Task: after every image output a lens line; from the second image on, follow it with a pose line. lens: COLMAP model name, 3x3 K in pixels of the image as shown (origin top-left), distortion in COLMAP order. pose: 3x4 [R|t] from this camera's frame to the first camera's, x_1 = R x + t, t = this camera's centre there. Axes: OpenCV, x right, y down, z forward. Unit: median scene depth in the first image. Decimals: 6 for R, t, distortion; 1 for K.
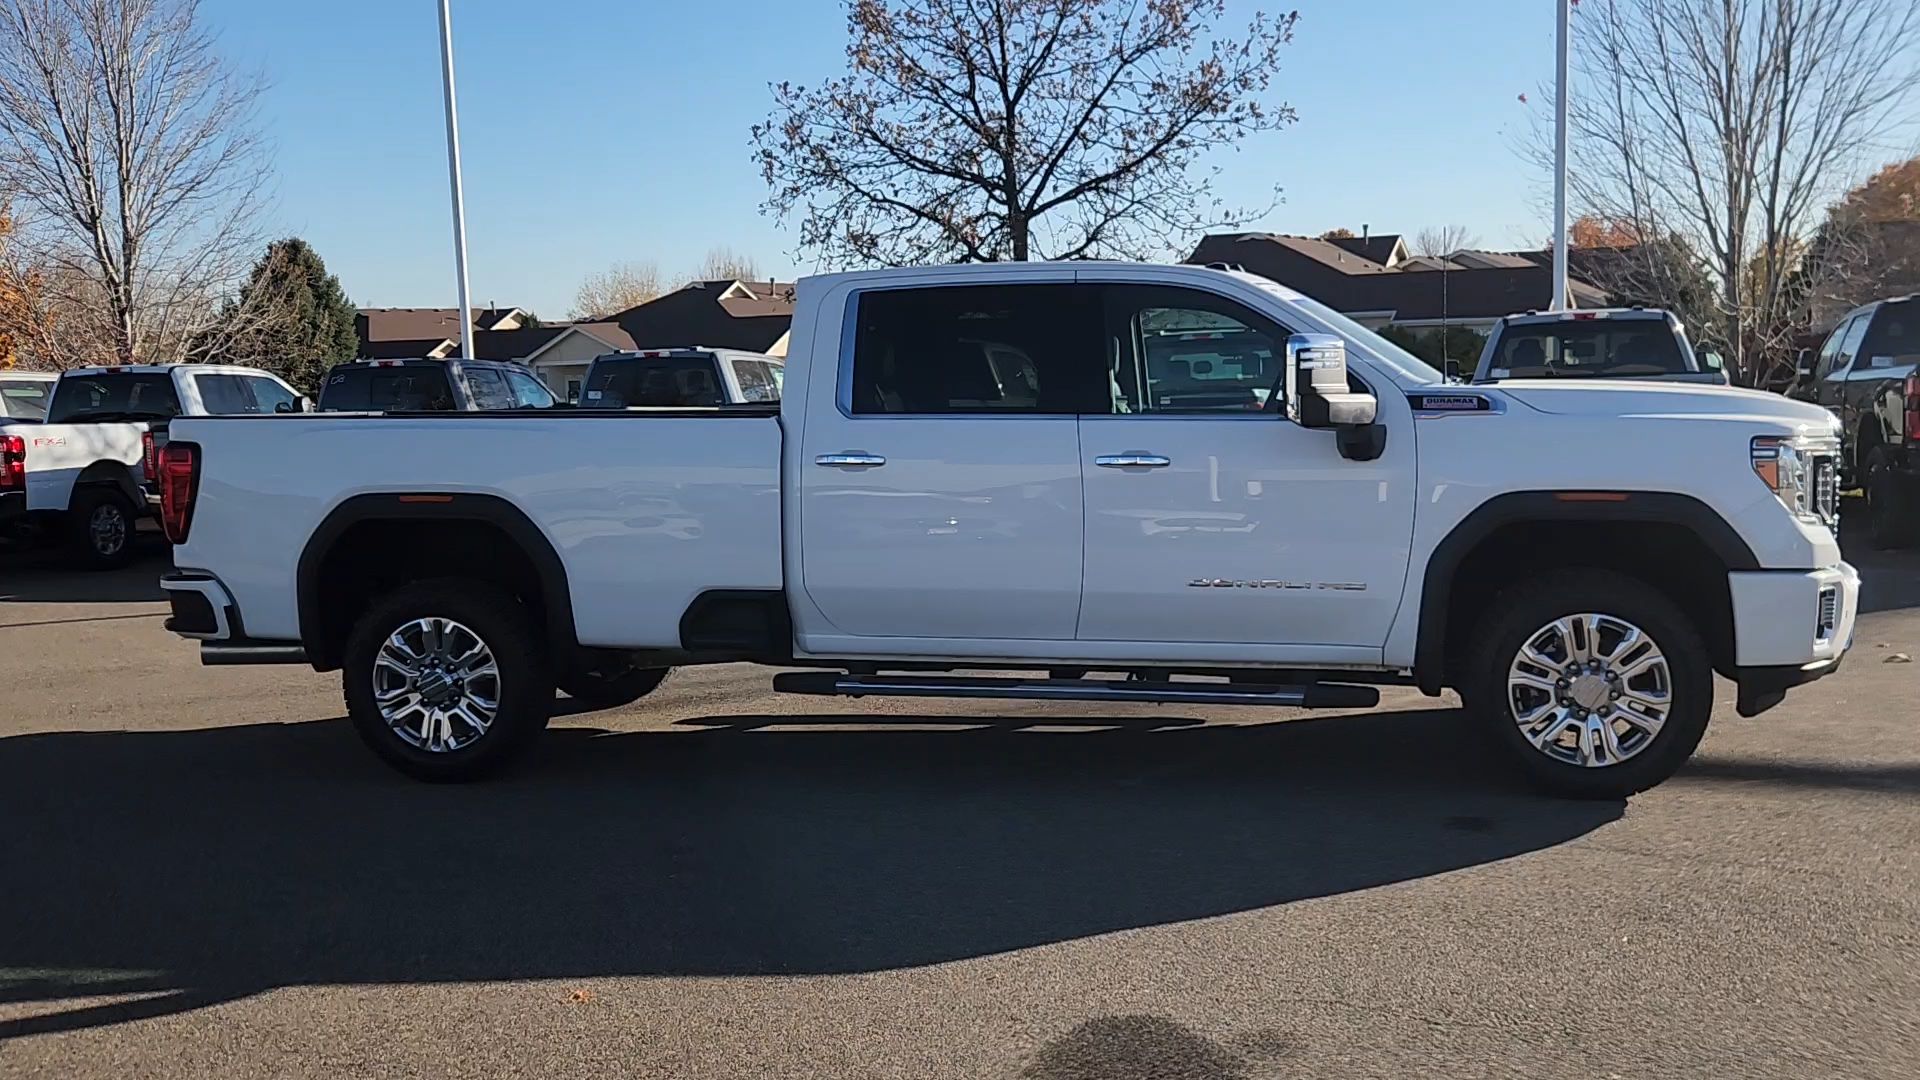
lens RADIAL K [[1659.2, 0, 938.4], [0, 1659.2, 547.3], [0, 0, 1]] dist [0.010314, 0.015273]
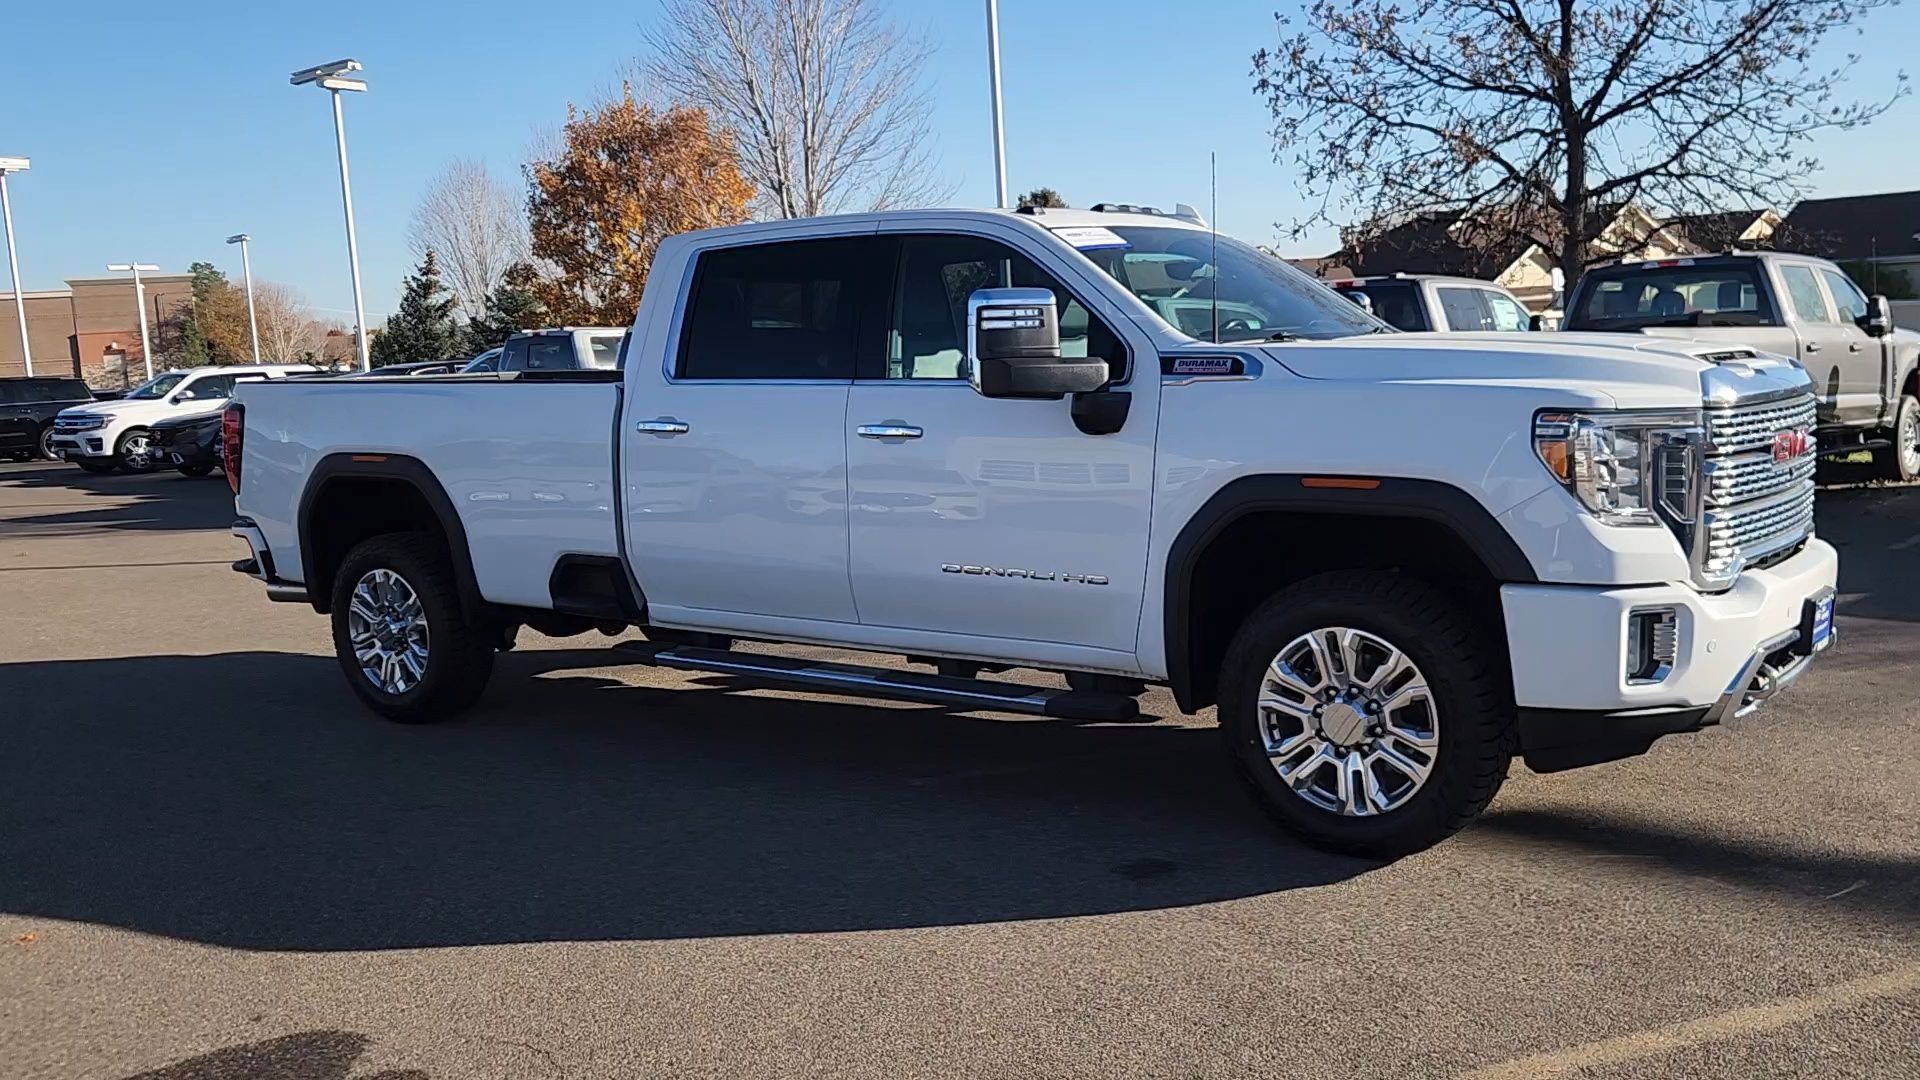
lens RADIAL K [[1659.2, 0, 938.4], [0, 1659.2, 547.3], [0, 0, 1]] dist [0.010314, 0.015273]
pose [[0.912331, 0.035728, -0.407891, 0.530020], [-0.020580, 0.998928, 0.041467, -0.027675], [0.408935, -0.029437, 0.912089, 0.184446]]
